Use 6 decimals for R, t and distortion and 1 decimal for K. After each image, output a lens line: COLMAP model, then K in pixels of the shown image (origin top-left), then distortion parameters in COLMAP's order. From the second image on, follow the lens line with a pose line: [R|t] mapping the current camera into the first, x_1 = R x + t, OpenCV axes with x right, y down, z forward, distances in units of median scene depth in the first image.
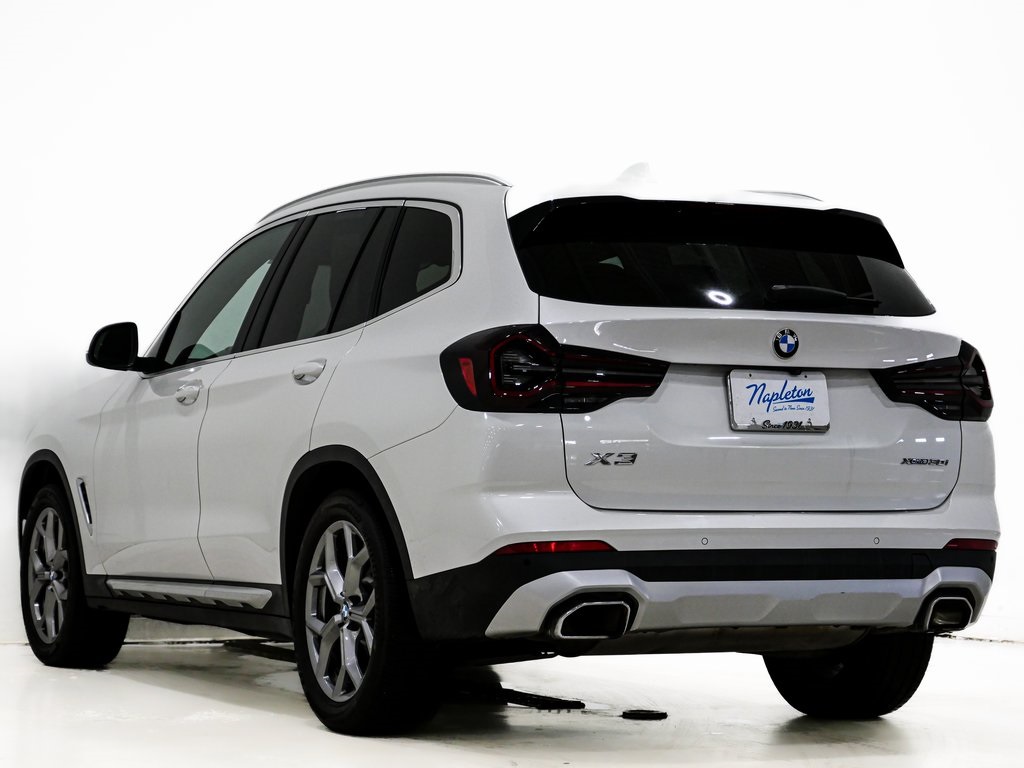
lens RADIAL K [[2540.1, 0, 514.4], [0, 2540.1, 388.2], [0, 0, 1]] dist [0.180617, 0.000000]
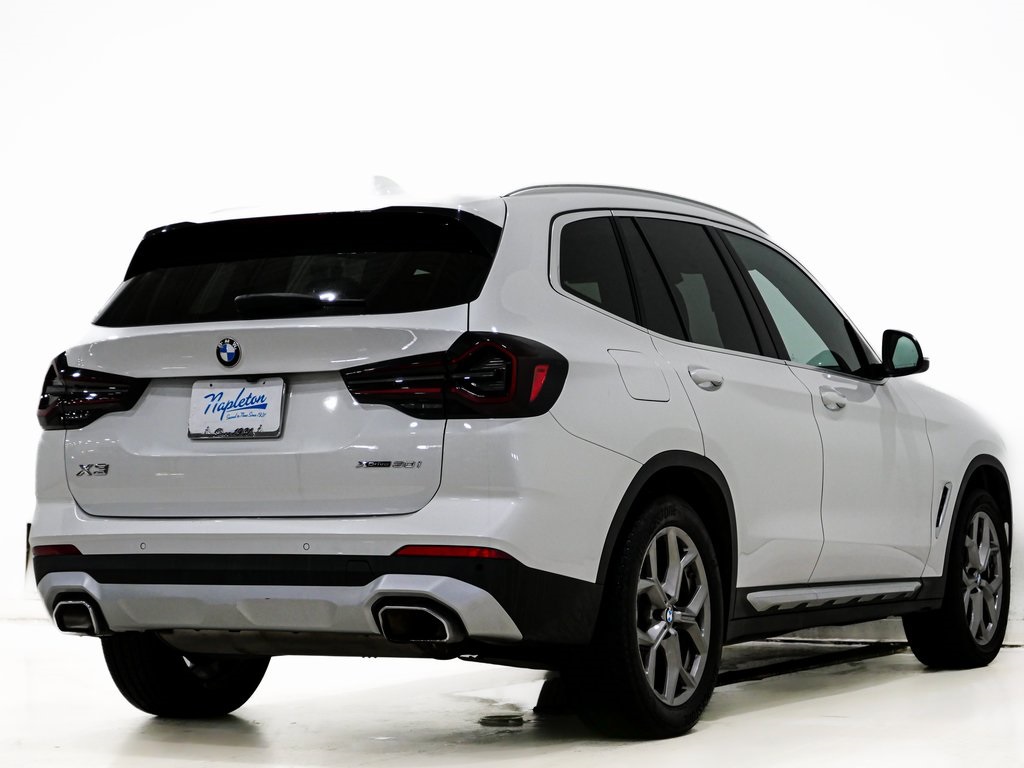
lens RADIAL K [[2484.3, 0, 512.6], [0, 2484.3, 382.2], [0, 0, 1]] dist [0.017472, 0.000000]
pose [[0.583828, -0.045139, -0.810622, 0.971759], [0.042540, 0.998782, -0.024978, 0.023887], [0.810762, -0.019901, 0.585037, 0.506977]]
